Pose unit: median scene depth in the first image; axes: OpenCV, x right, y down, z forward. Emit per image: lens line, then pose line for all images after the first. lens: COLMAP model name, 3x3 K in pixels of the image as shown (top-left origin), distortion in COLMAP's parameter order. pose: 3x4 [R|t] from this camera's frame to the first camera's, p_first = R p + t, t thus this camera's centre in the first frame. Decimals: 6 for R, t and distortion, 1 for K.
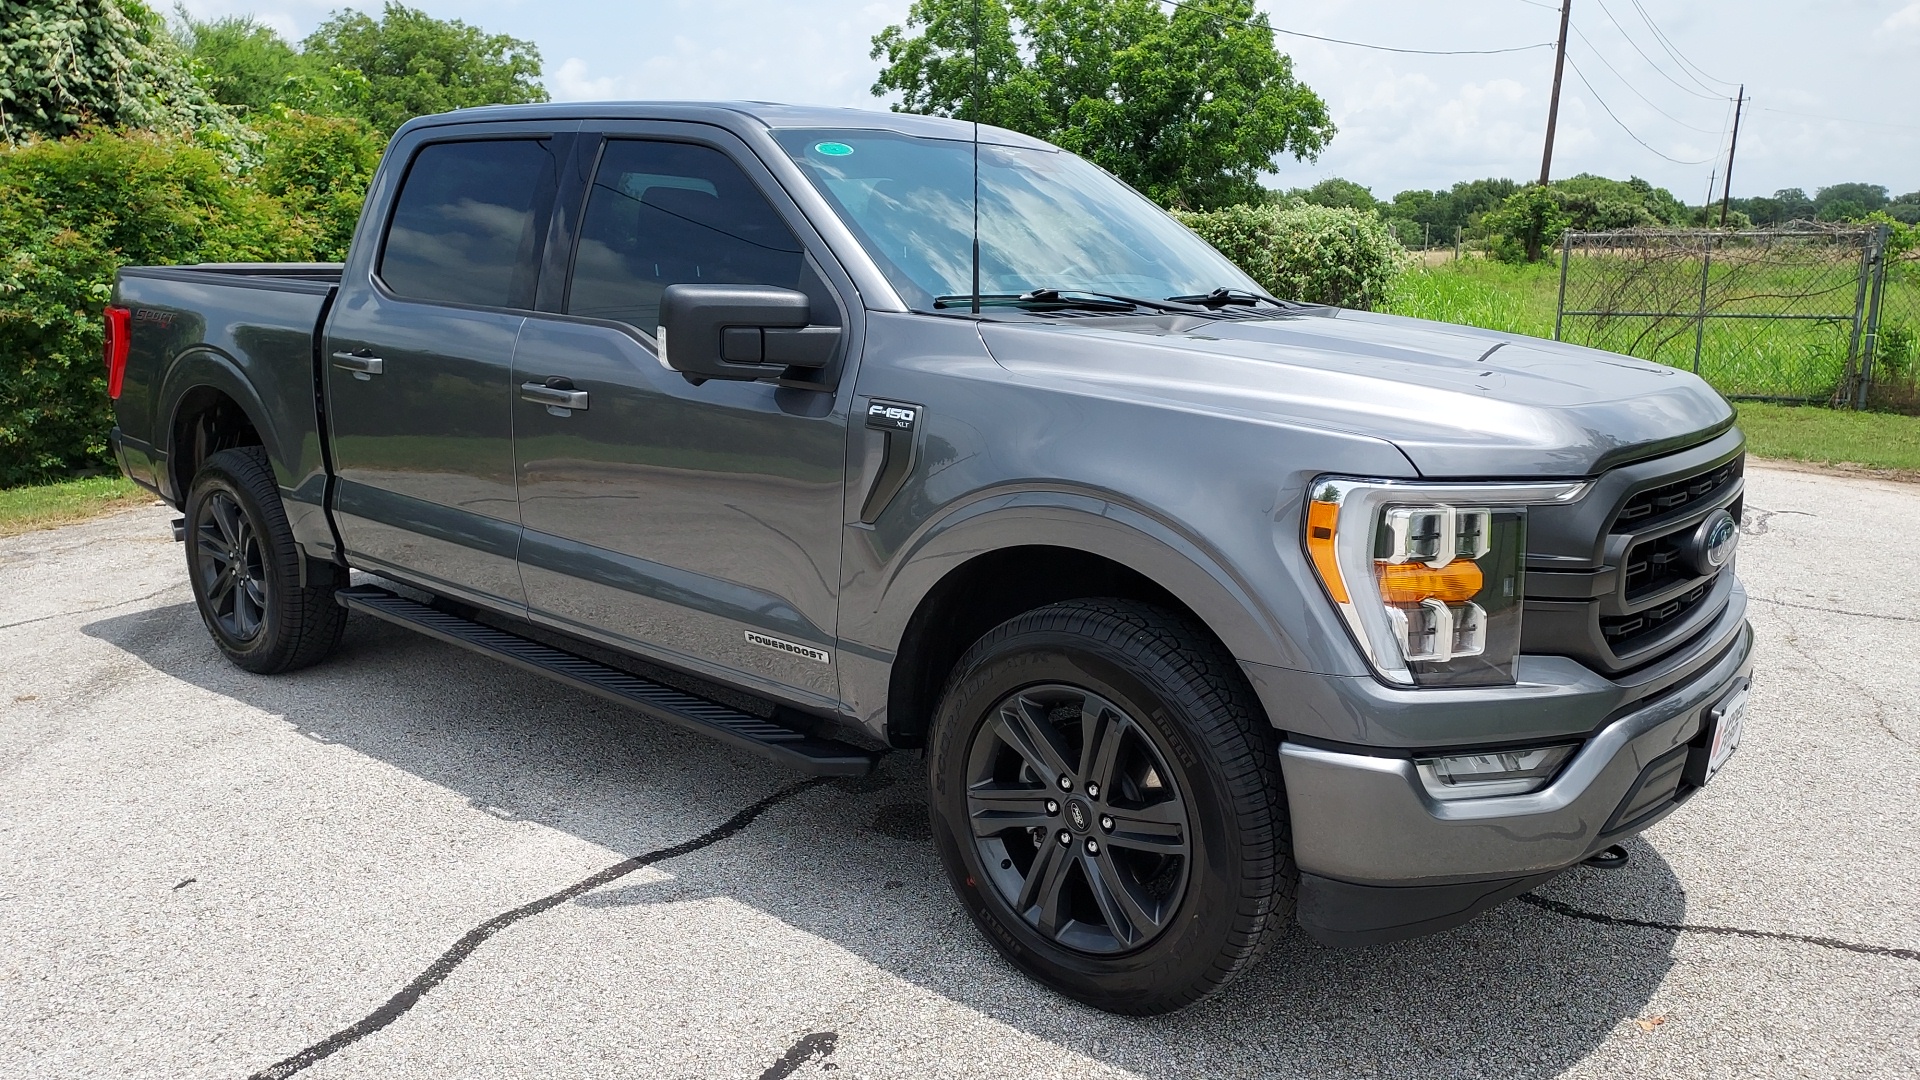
lens RADIAL K [[1377.6, 0, 957.8], [0, 1377.6, 542.6], [0, 0, 1]] dist [0.041765, -0.007945]
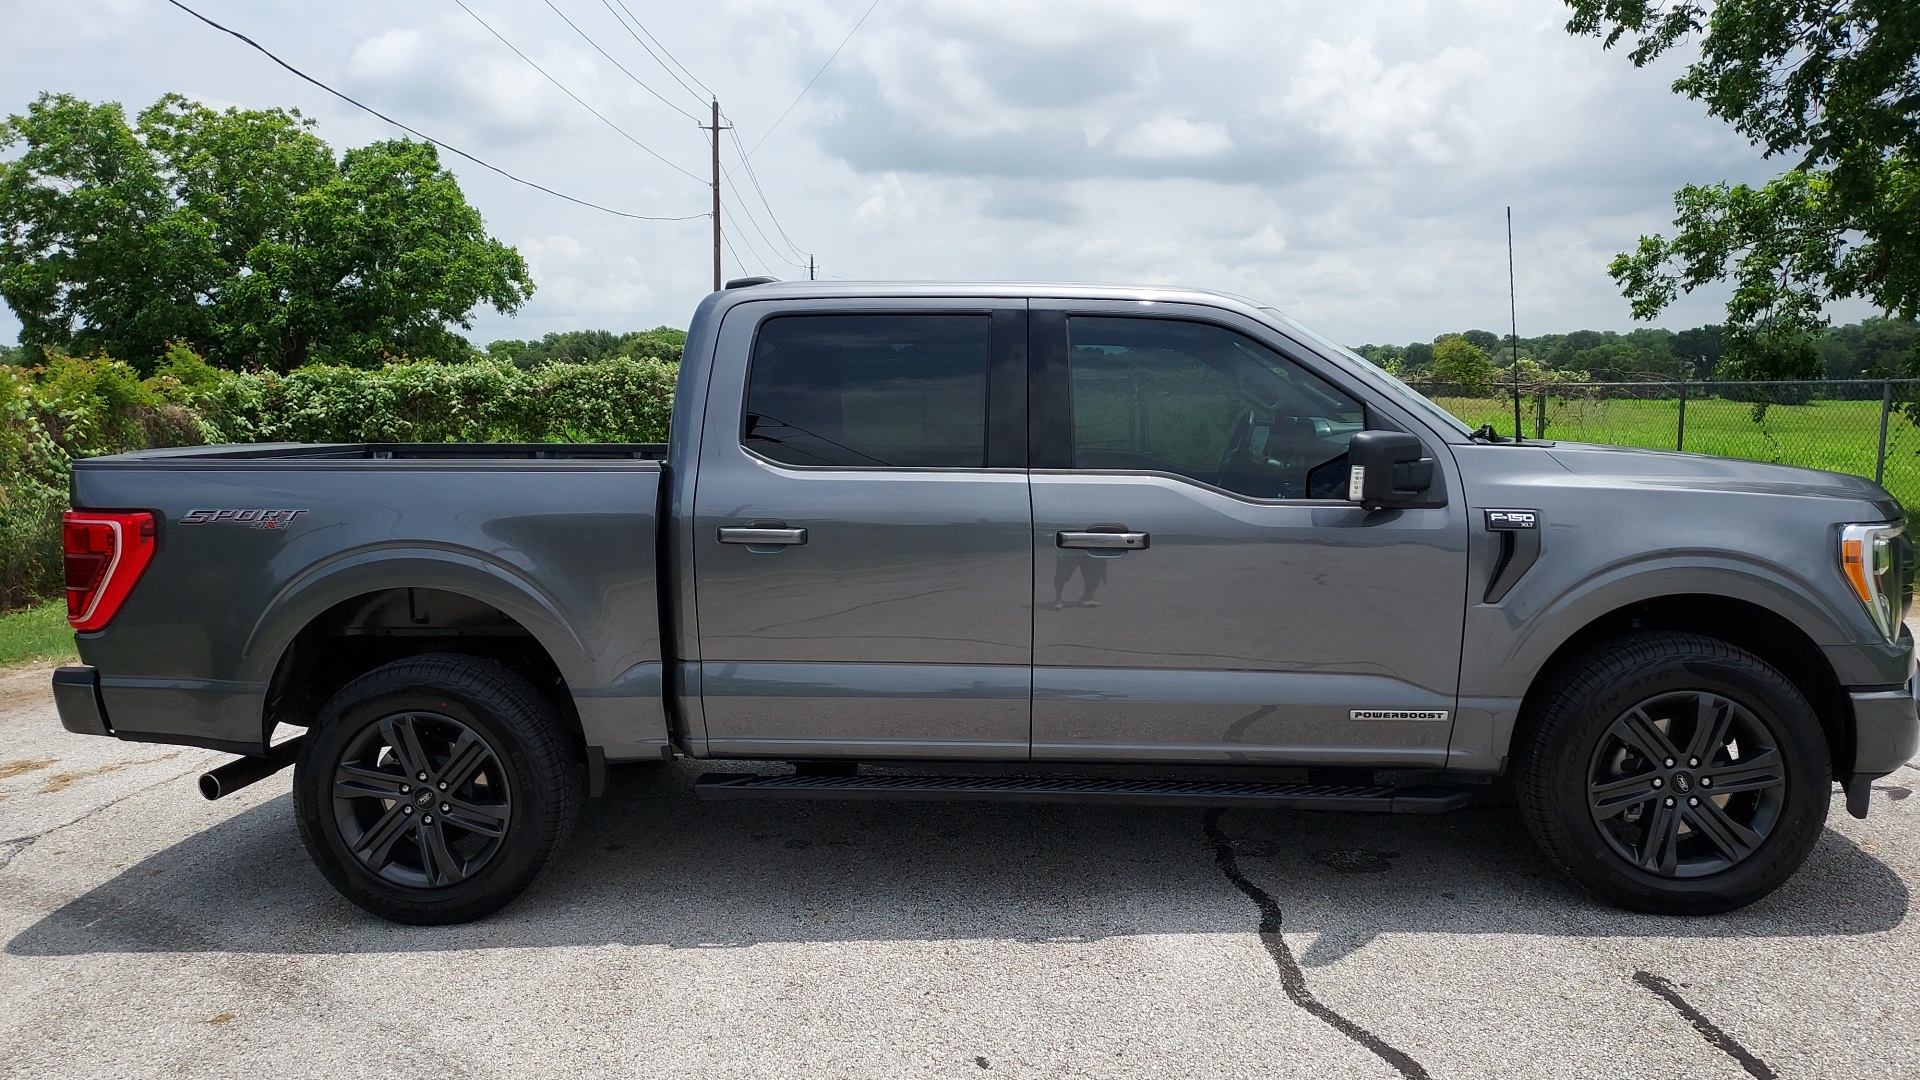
lens RADIAL K [[1377.6, 0, 989.0], [0, 1377.6, 548.1], [0, 0, 1]] dist [0.041765, -0.007945]
pose [[0.813391, -0.089836, 0.574739, -0.066705], [0.147065, 0.987665, -0.053752, -0.003578], [-0.562821, 0.128246, 0.816569, 0.009858]]
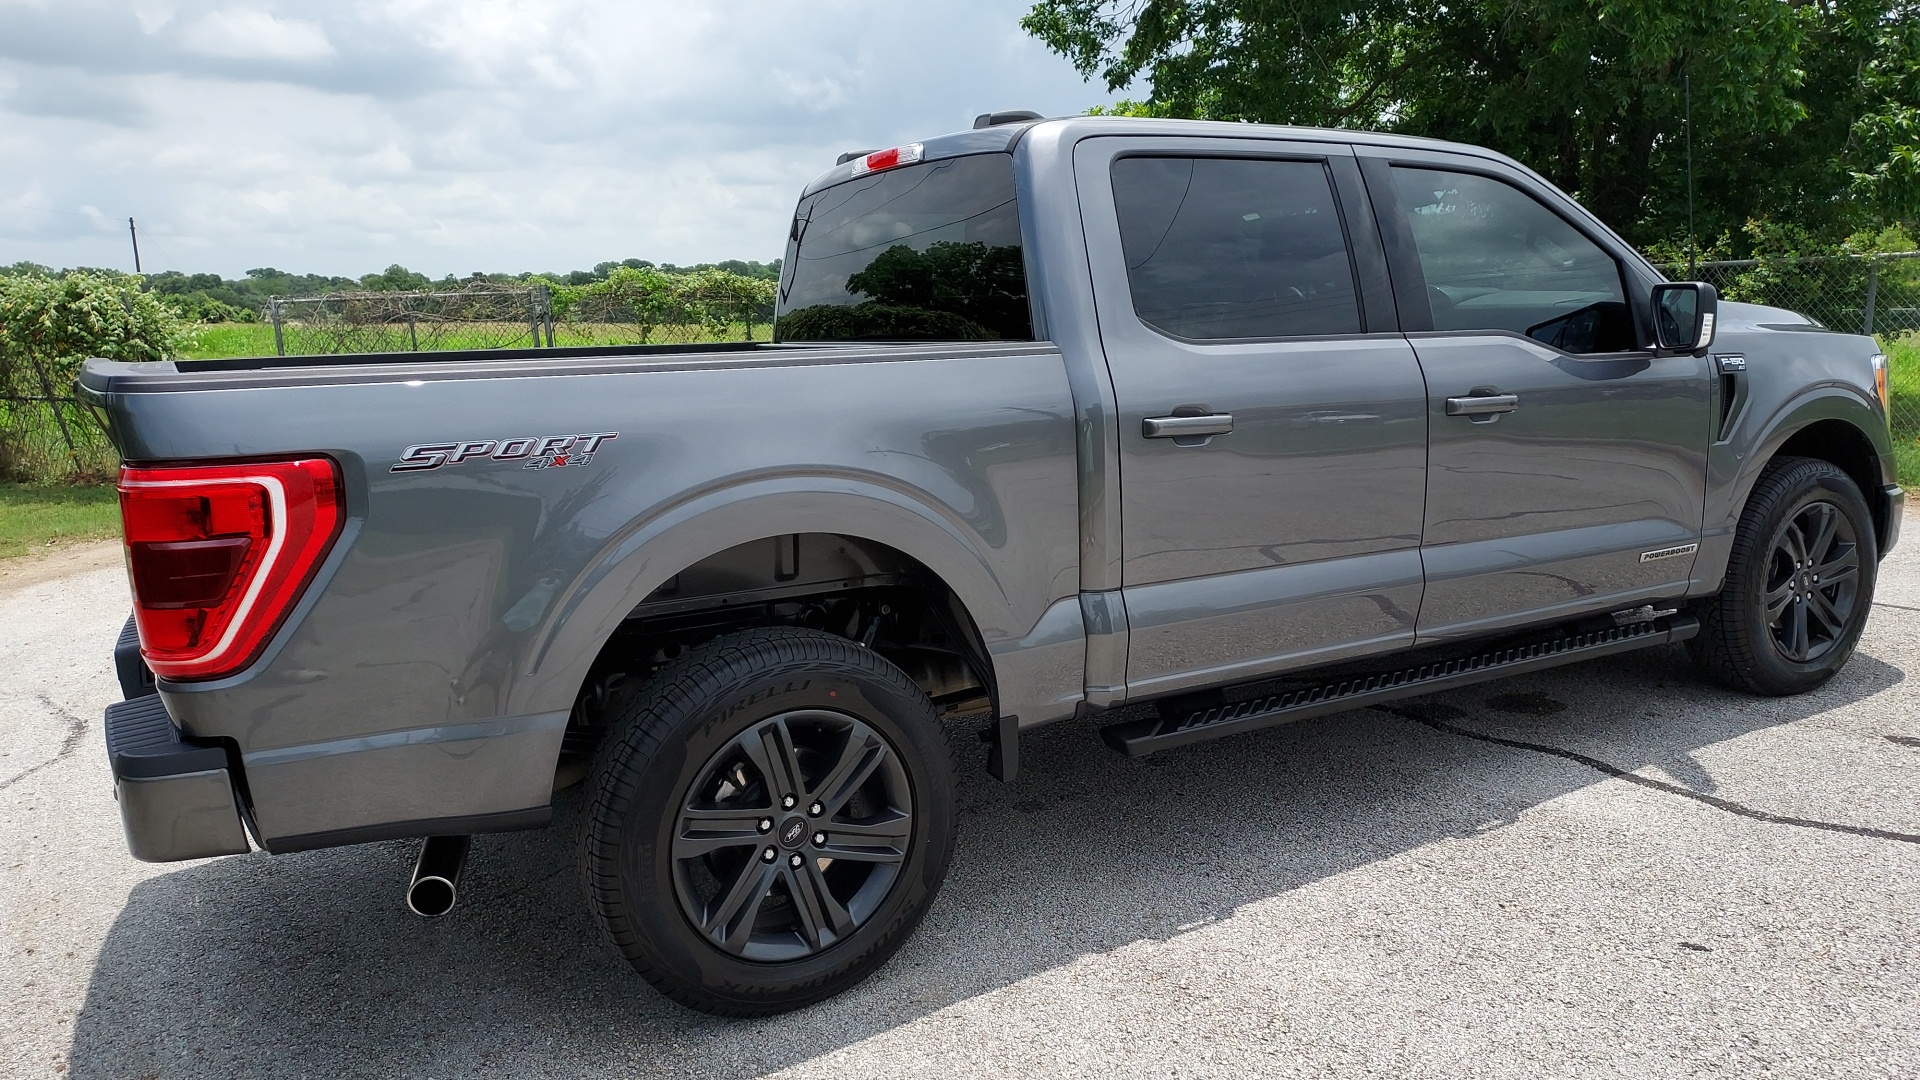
lens RADIAL K [[1377.6, 0, 952.9], [0, 1377.6, 555.5], [0, 0, 1]] dist [0.041765, -0.007945]
pose [[0.363352, -0.193392, 0.911359, -0.094462], [0.235106, 0.965592, 0.111166, -0.013802], [-0.901499, 0.173873, 0.396318, 0.064088]]
